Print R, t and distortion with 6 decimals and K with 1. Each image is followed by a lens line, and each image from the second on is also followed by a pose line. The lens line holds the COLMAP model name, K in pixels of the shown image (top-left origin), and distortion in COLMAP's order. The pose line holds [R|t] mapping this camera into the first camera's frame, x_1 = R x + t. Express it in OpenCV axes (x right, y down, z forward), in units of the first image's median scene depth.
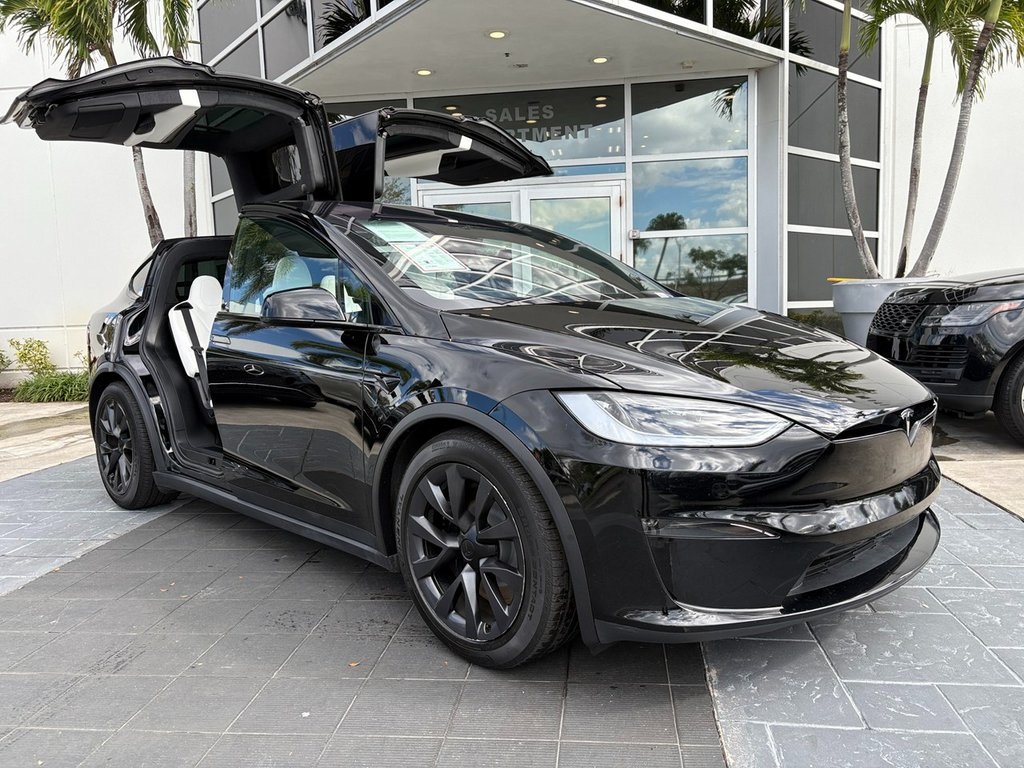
lens RADIAL K [[777.1, 0, 518.3], [0, 777.1, 385.1], [0, 0, 1]] dist [0.048352, -0.055531]
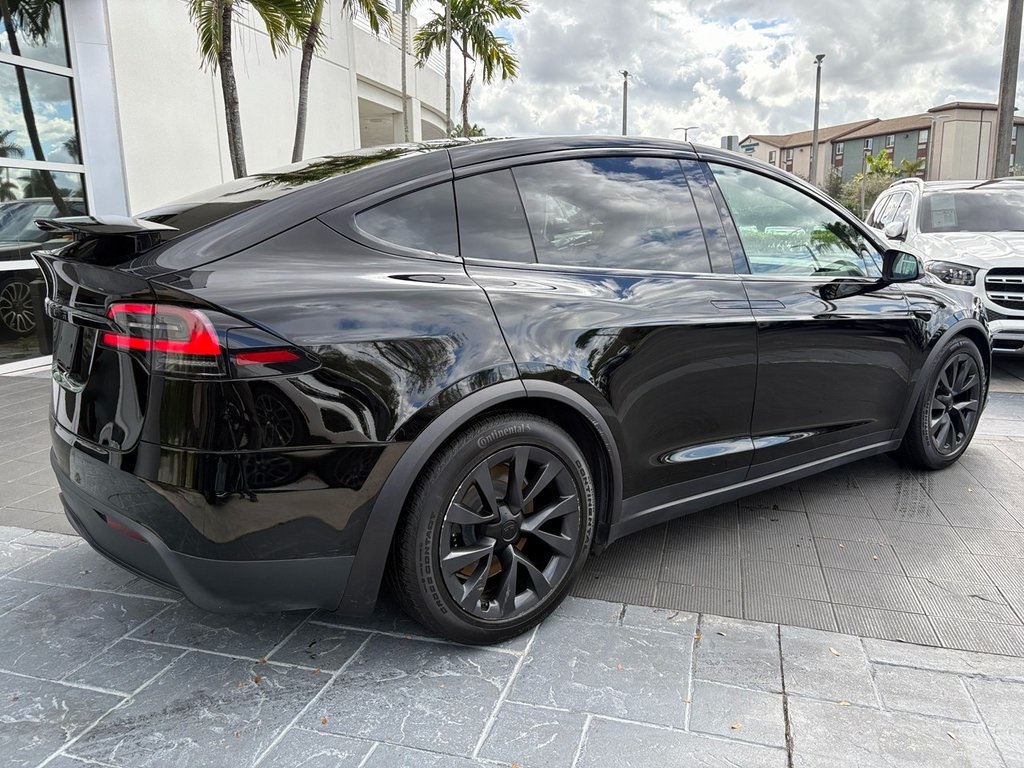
lens RADIAL K [[776.6, 0, 514.3], [0, 776.6, 386.8], [0, 0, 1]] dist [0.057193, -0.070359]
pose [[0.149100, -0.167729, 0.974493, -1.040453], [0.108002, 0.982375, 0.152561, -0.107933], [-0.982906, 0.082500, 0.164587, 0.906810]]
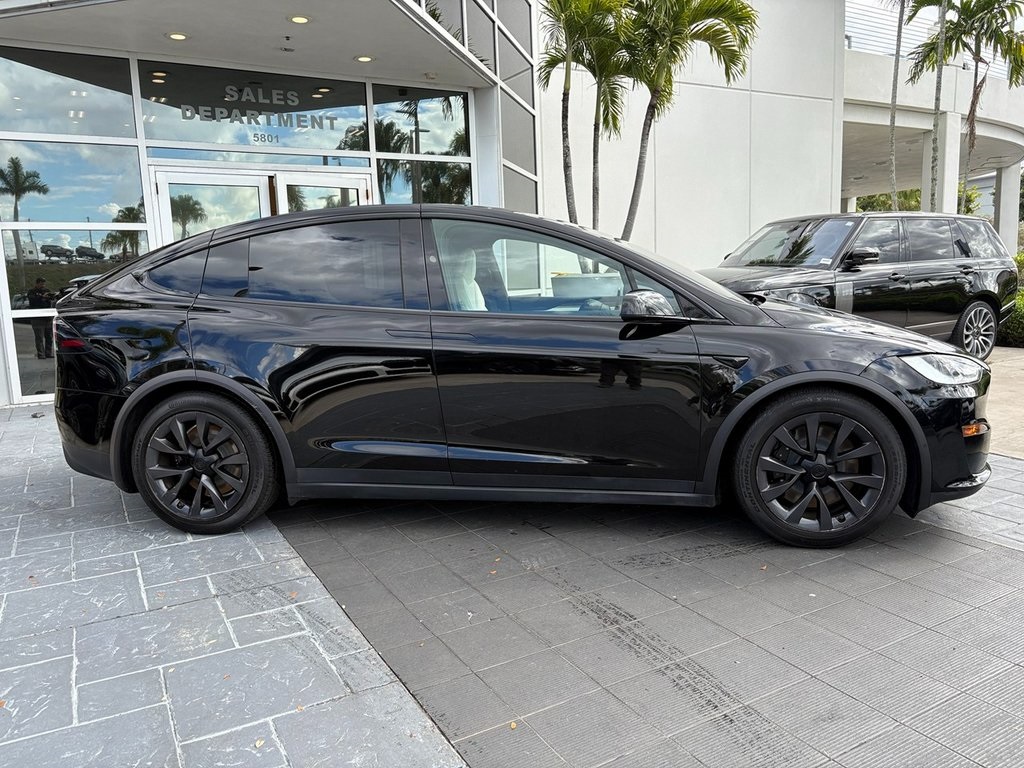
lens RADIAL K [[770.6, 0, 512.0], [0, 770.6, 384.0], [0, 0, 1]] dist [0.063417, -0.075652]
pose [[0.806358, -0.077375, 0.586344, -0.741078], [0.065341, 0.996991, 0.041706, -0.026549], [-0.587807, 0.004682, 0.808988, 0.090592]]
